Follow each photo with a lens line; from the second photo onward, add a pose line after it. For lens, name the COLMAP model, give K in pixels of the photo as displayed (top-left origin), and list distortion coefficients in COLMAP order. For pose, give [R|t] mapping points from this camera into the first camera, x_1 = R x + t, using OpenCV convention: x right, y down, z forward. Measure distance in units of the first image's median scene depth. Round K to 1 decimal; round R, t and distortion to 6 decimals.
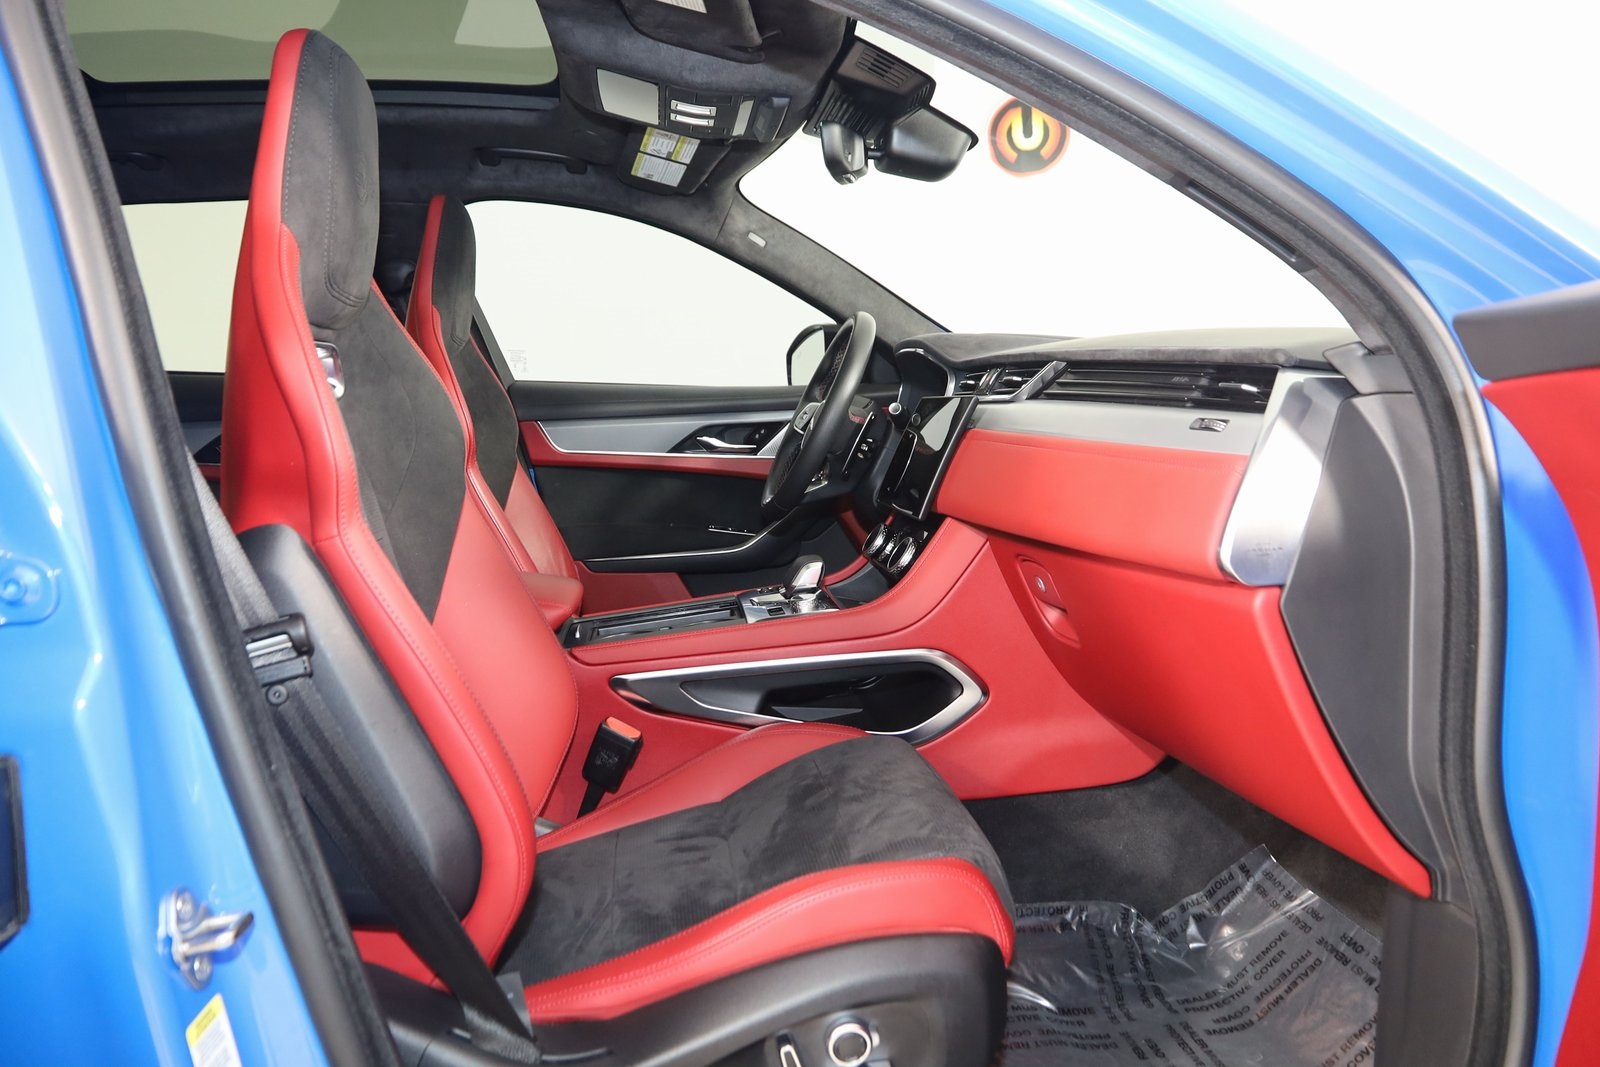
lens RADIAL K [[1091.6, 0, 820.6], [0, 1091.6, 510.4], [0, 0, 1]] dist [-0.124258, 0.090072]
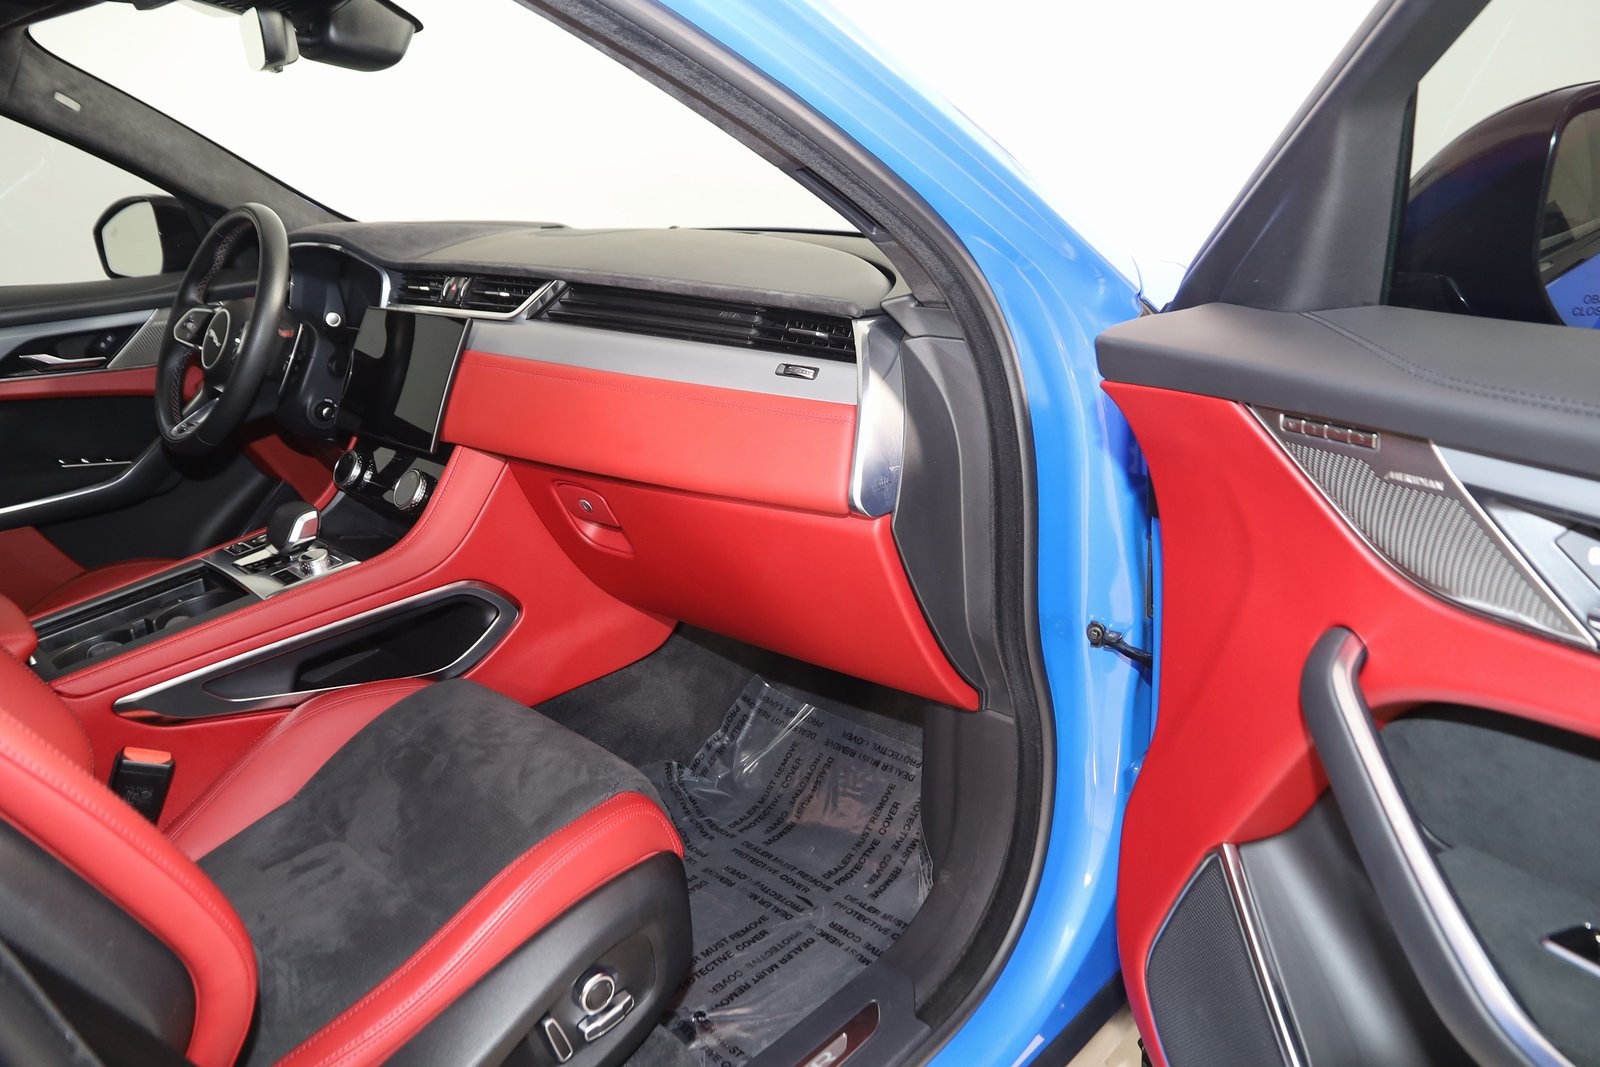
lens RADIAL K [[1088.1, 0, 808.0], [0, 1088.1, 518.1], [0, 0, 1]] dist [-0.125058, 0.092900]
pose [[0.785273, -0.200026, 0.585949, -0.218743], [0.083003, 0.971844, 0.220521, -0.120088], [-0.613561, -0.124533, 0.779766, 0.055481]]
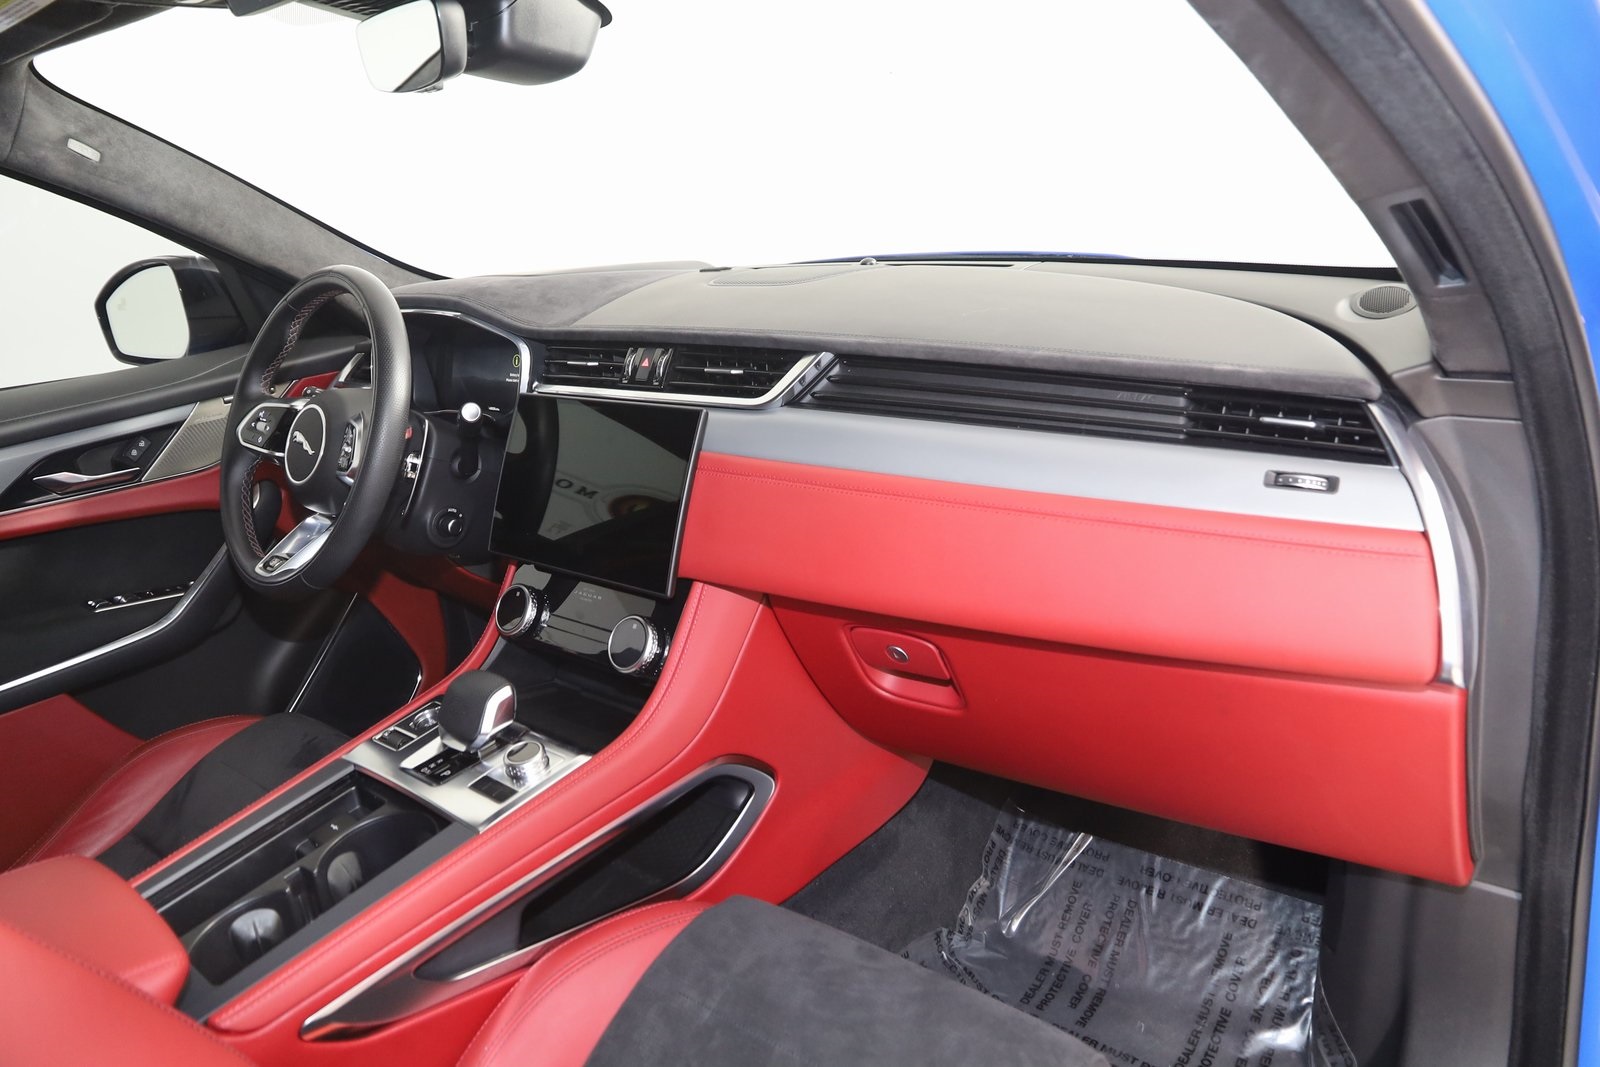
lens RADIAL K [[1091.6, 0, 820.6], [0, 1091.6, 510.4], [0, 0, 1]] dist [-0.124258, 0.090072]
pose [[0.734509, -0.258028, 0.627629, -0.272068], [0.147938, 0.963529, 0.222992, -0.193647], [-0.662278, -0.070939, 0.745893, 0.423996]]
